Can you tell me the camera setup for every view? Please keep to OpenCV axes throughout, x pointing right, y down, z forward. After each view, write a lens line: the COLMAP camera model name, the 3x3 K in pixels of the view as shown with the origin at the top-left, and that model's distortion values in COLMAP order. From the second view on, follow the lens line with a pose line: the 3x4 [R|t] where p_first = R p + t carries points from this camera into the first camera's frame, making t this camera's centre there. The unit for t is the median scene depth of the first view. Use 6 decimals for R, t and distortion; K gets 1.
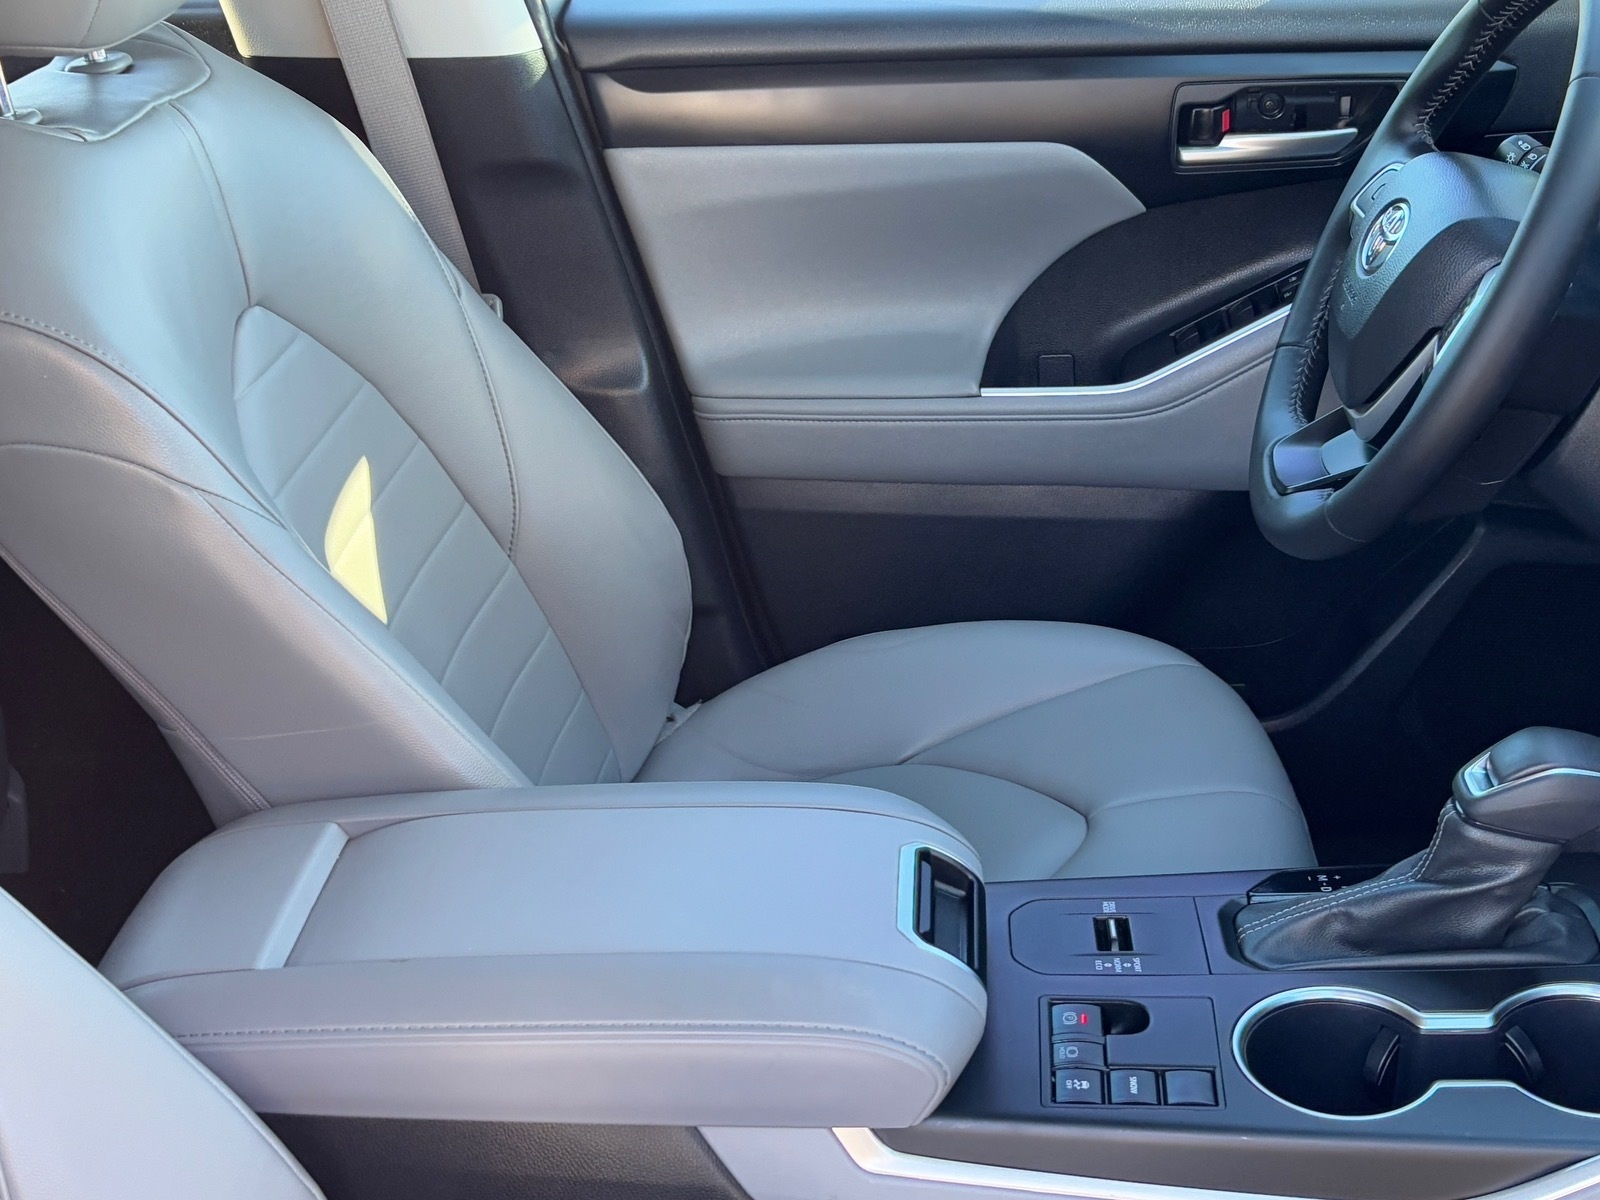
lens RADIAL K [[2207.7, 0, 800.0], [0, 2207.7, 600.0], [0, 0, 1]] dist [0.309171, -1.265116]
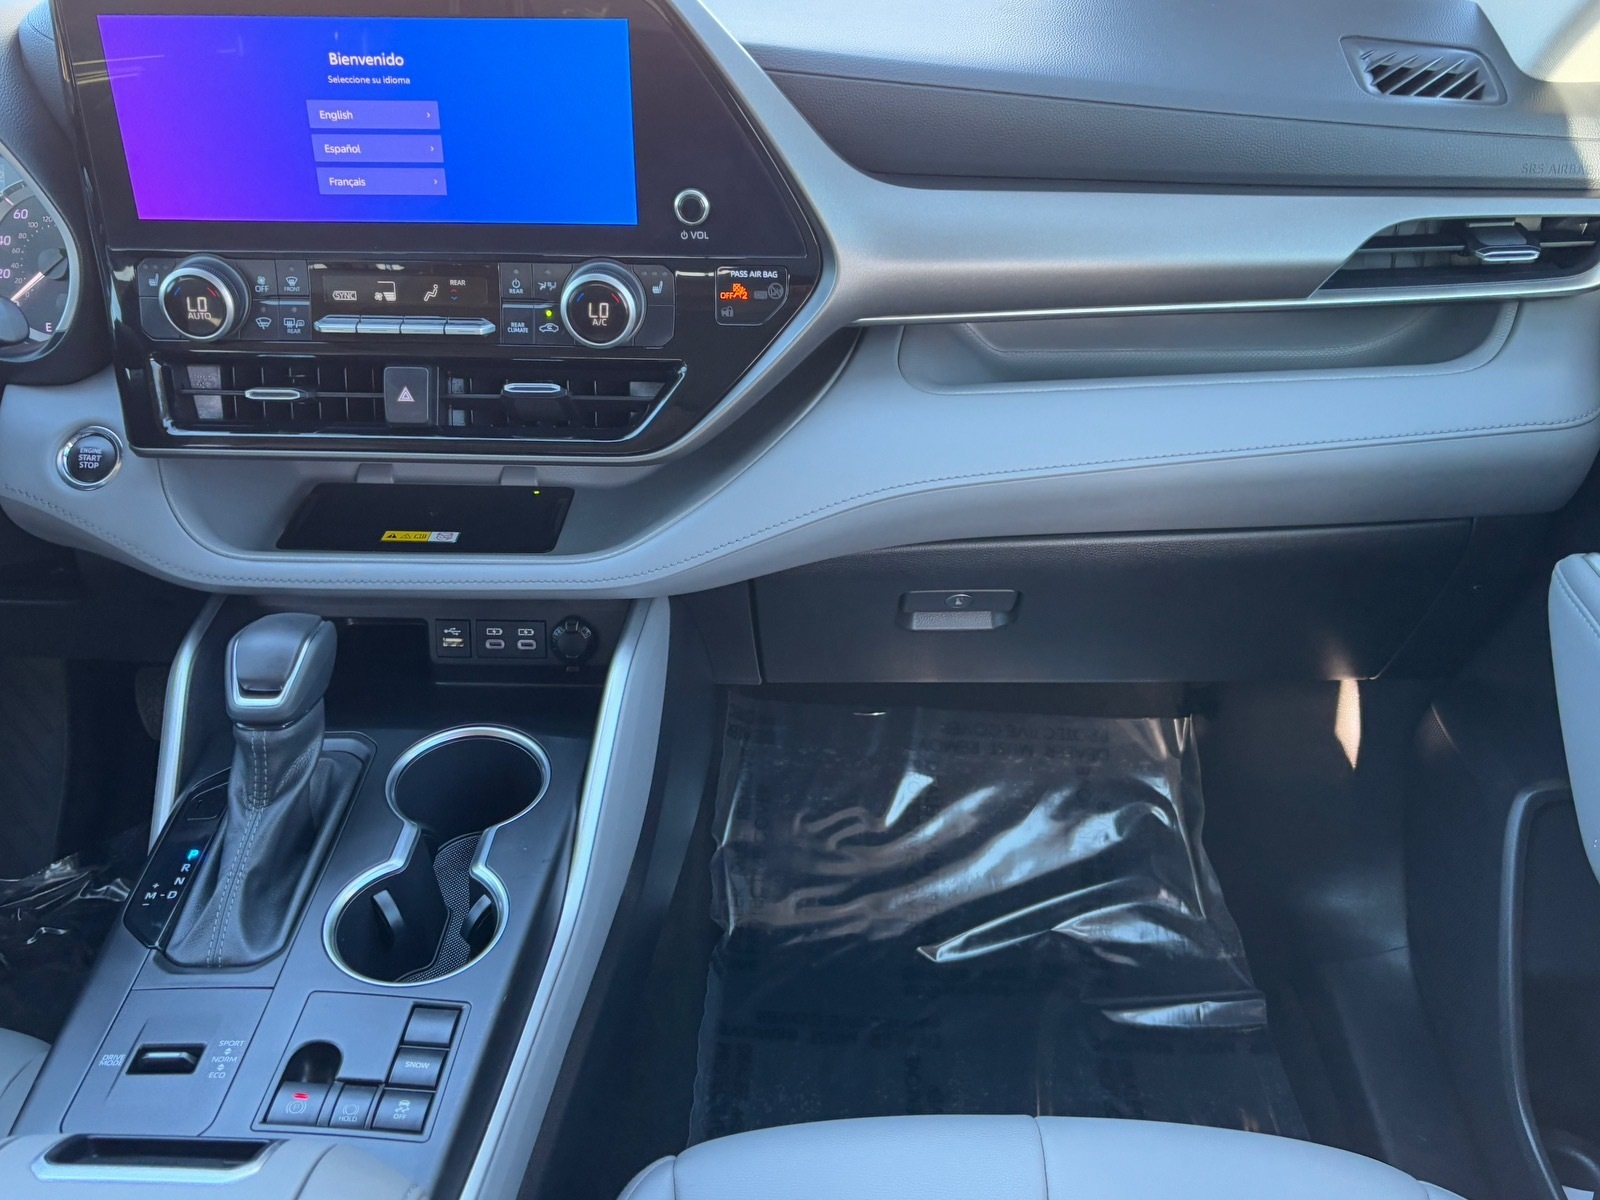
lens RADIAL K [[1421.6, 0, 794.8], [0, 1421.6, 606.2], [0, 0, 1]] dist [0.009439, -0.014540]
pose [[-0.020904, -0.499317, 0.866167, -0.280936], [0.428415, 0.778312, 0.459011, -0.156366], [-0.903340, 0.380674, 0.197645, 0.540557]]
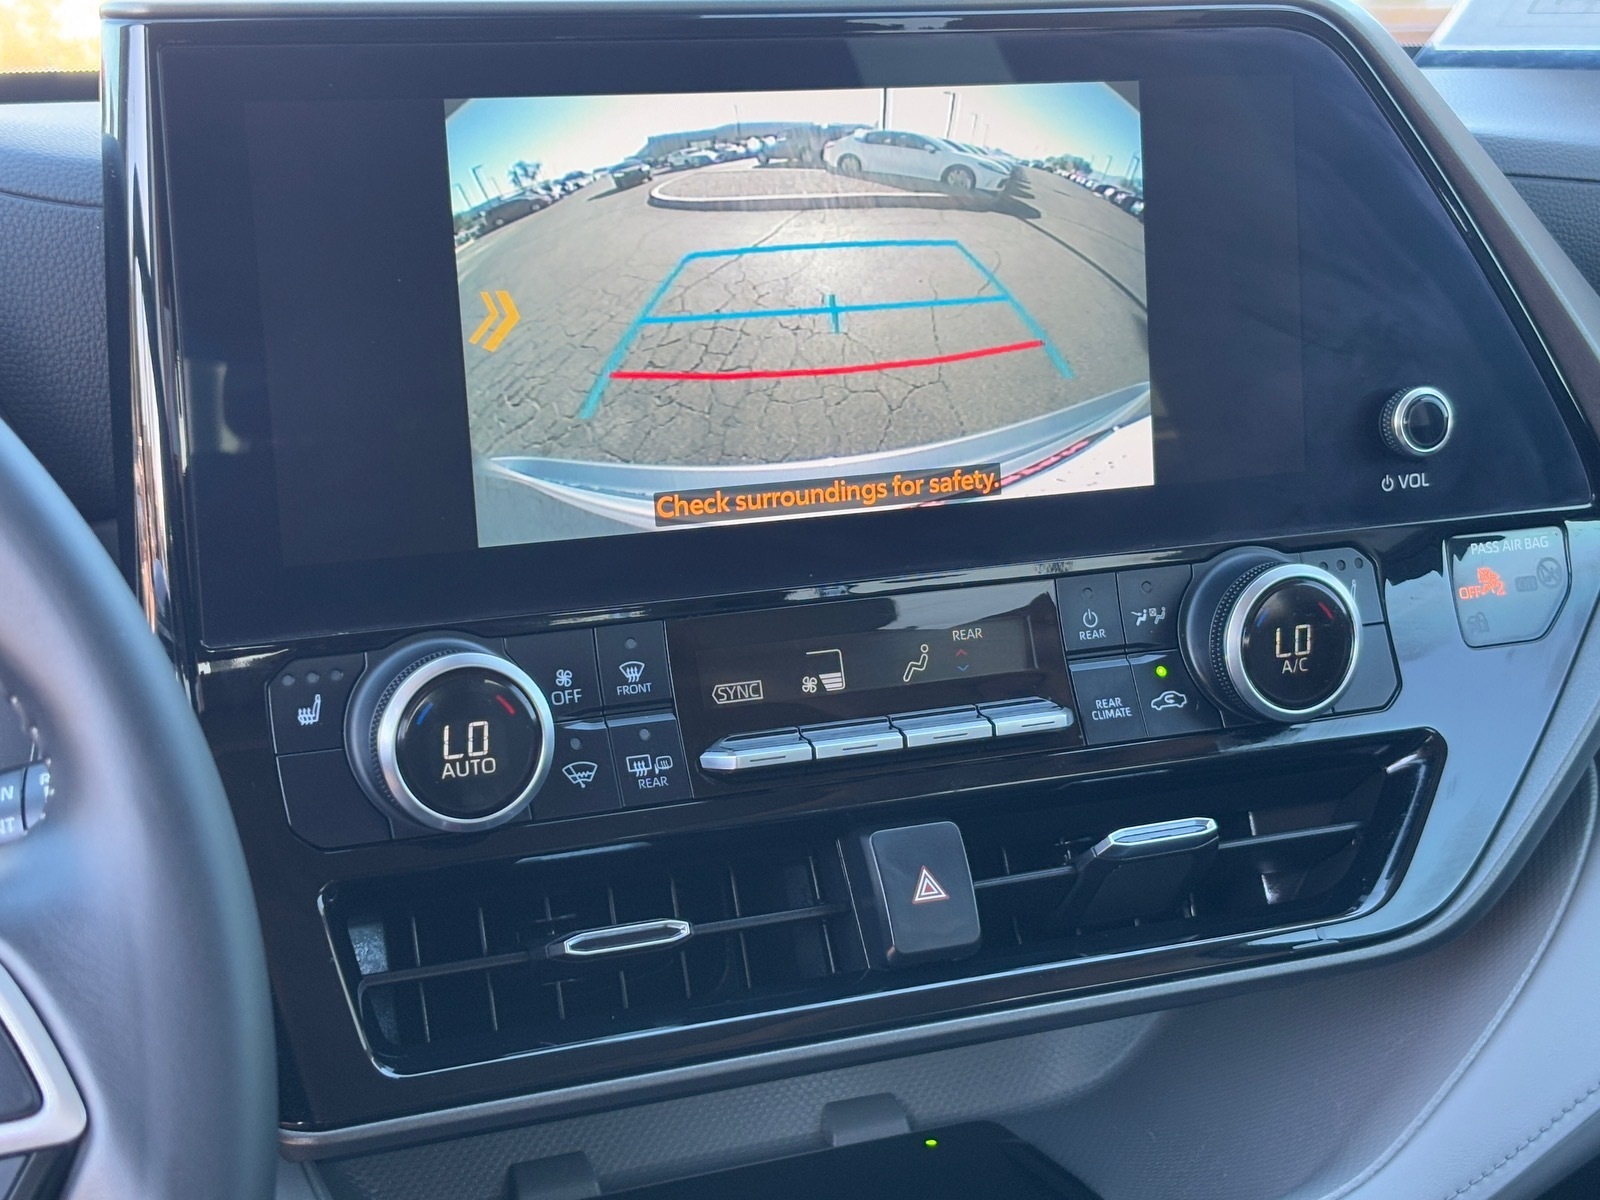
lens RADIAL K [[2681.6, 0, 769.4], [0, 2681.6, 617.0], [0, 0, 1]] dist [0.237646, -1.084647]
pose [[-0.453166, -0.124264, 0.882723, -0.100798], [0.416828, 0.845773, 0.333051, -0.254108], [-0.787969, 0.518870, -0.331478, 1.008437]]
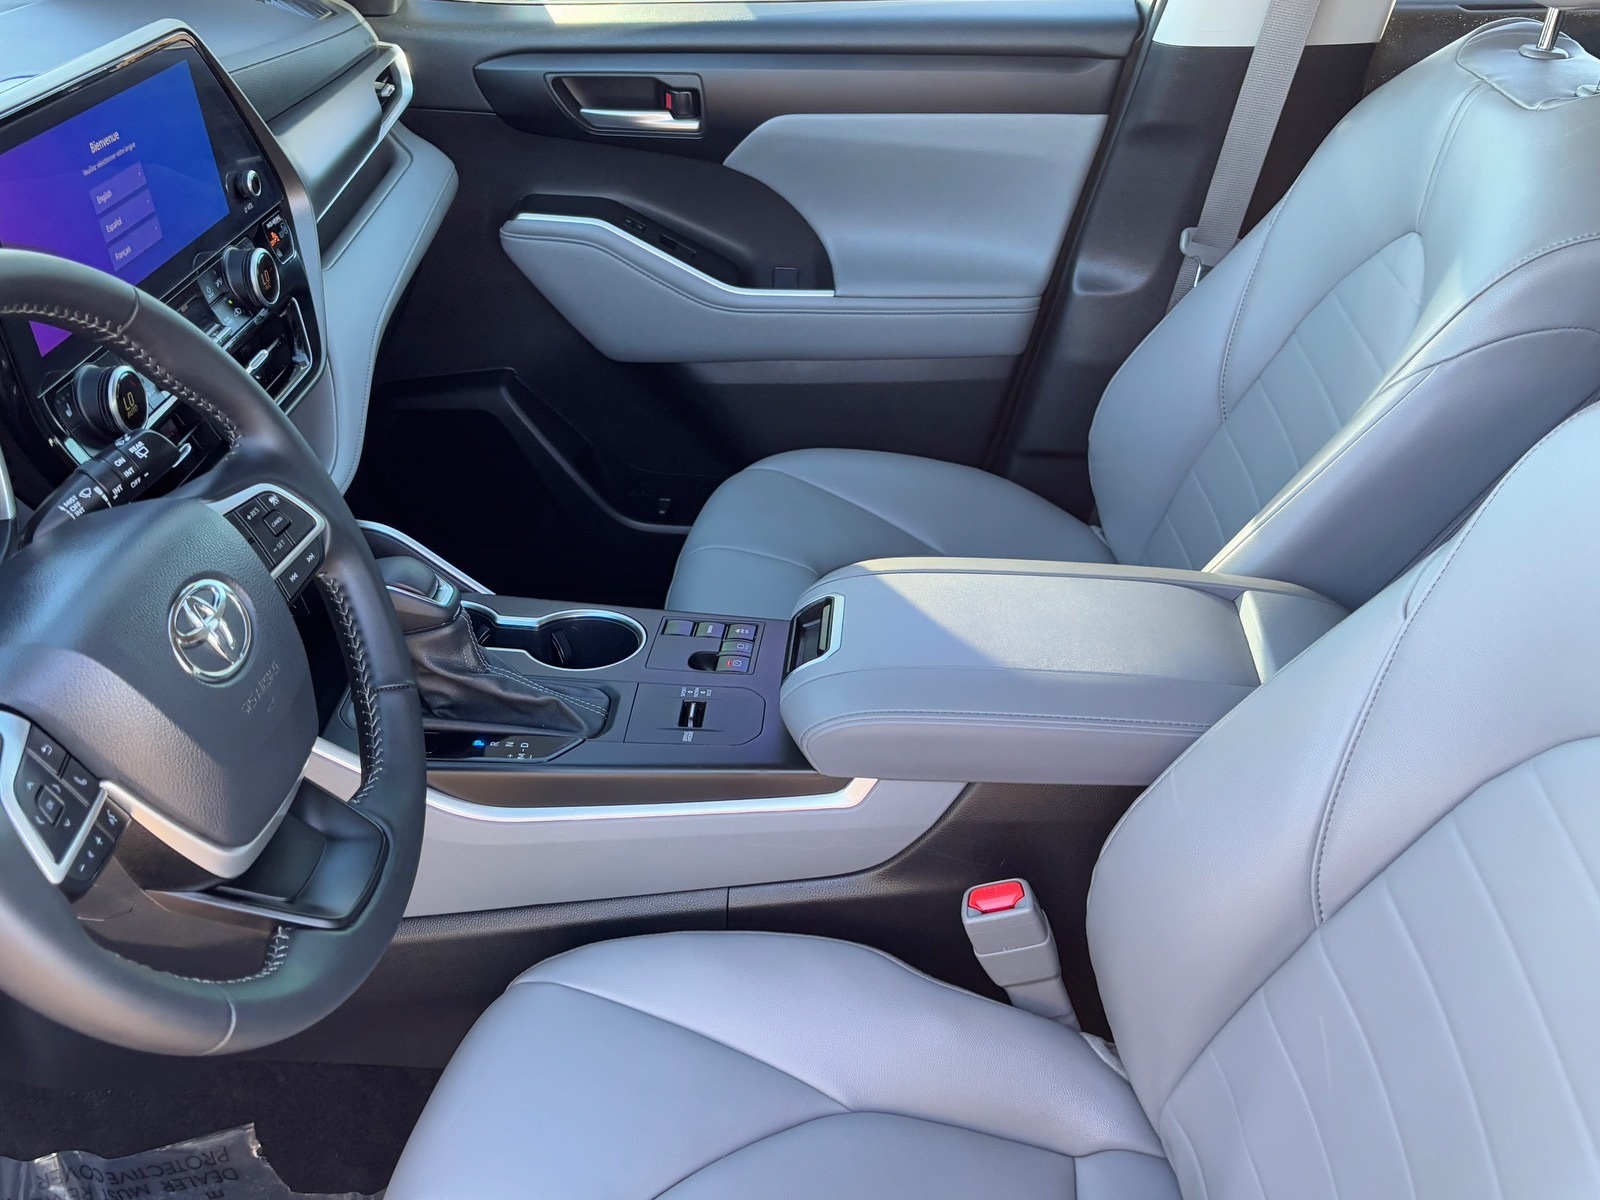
lens RADIAL K [[1605.1, 0, 858.7], [0, 1605.1, 648.9], [0, 0, 1]] dist [-0.002117, -0.109220]
pose [[-0.999466, 0.031963, -0.006718, 0.038535], [0.012083, 0.552916, 0.833149, -0.686971], [0.030344, 0.832624, -0.553008, 1.461733]]
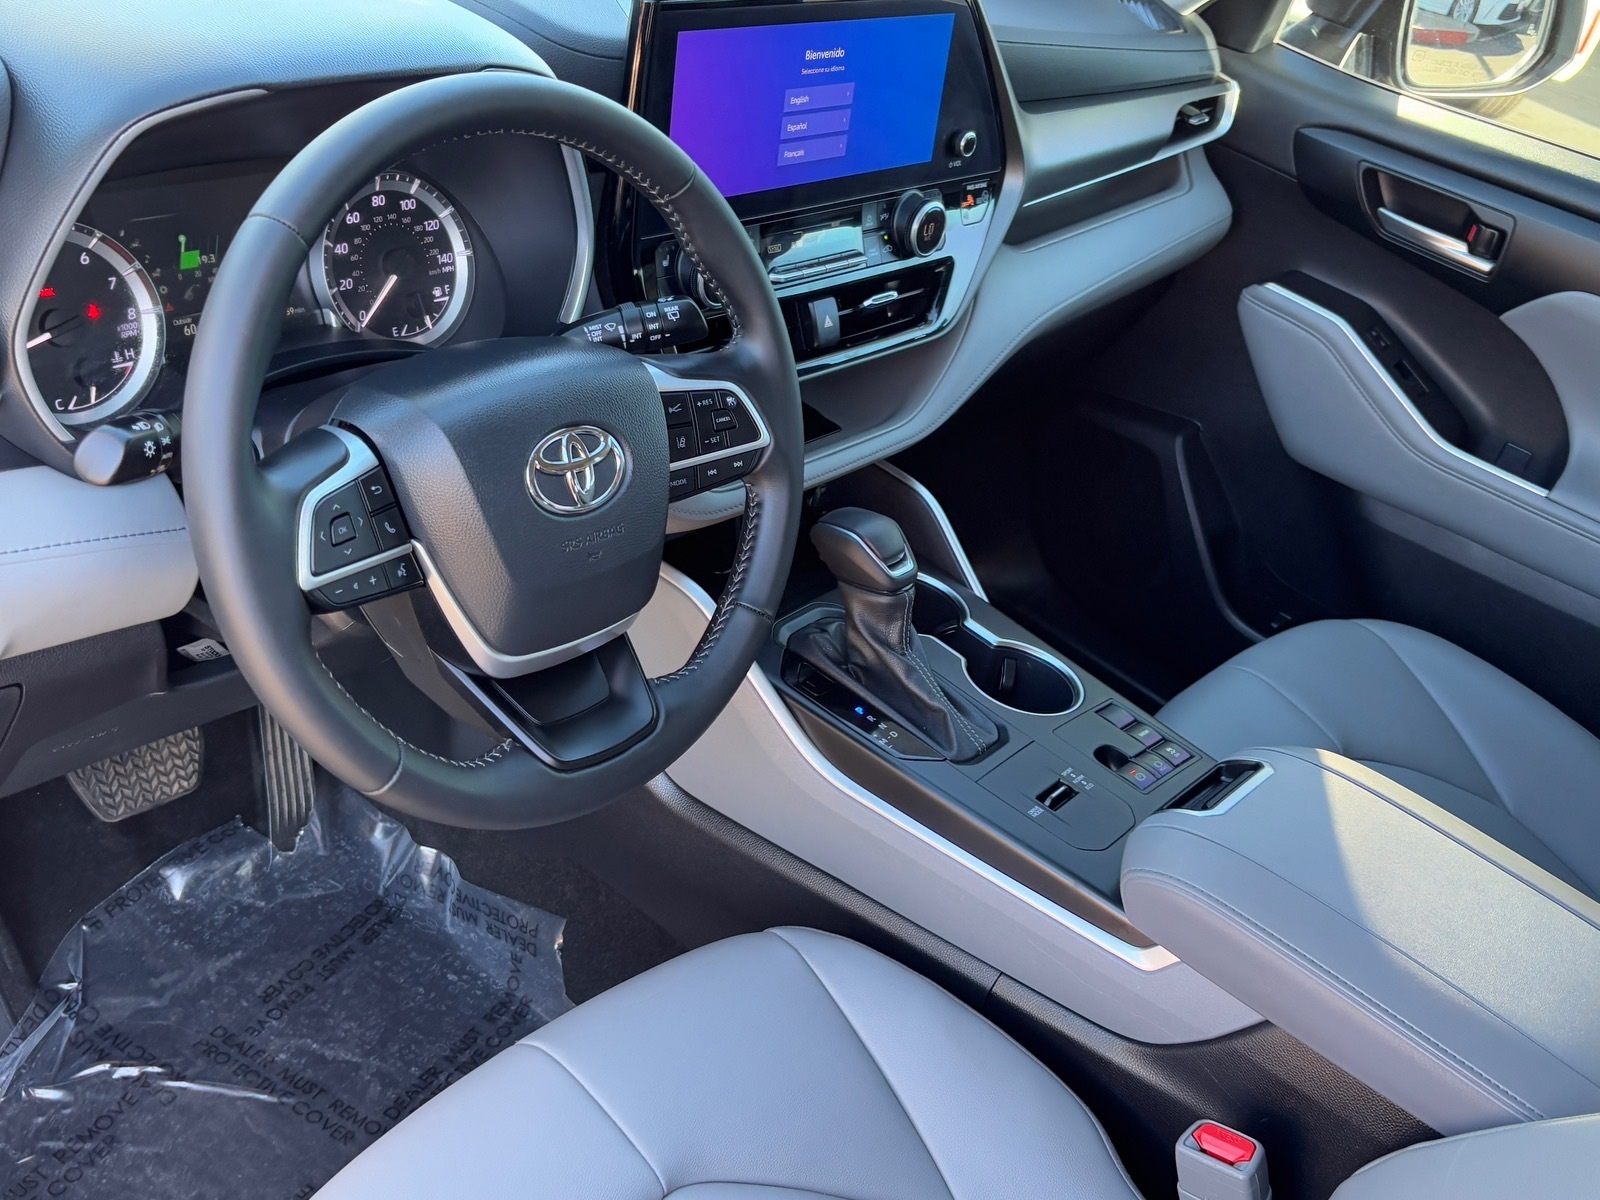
lens RADIAL K [[1615.5, 0, 800.0], [0, 1615.5, 634.3], [0, 0, 1]] dist [0.014789, -0.115534]
pose [[-0.778825, -0.437413, 0.449558, -0.130547], [0.107602, 0.612925, 0.782780, -0.664084], [-0.617943, 0.658022, -0.430295, 1.388802]]
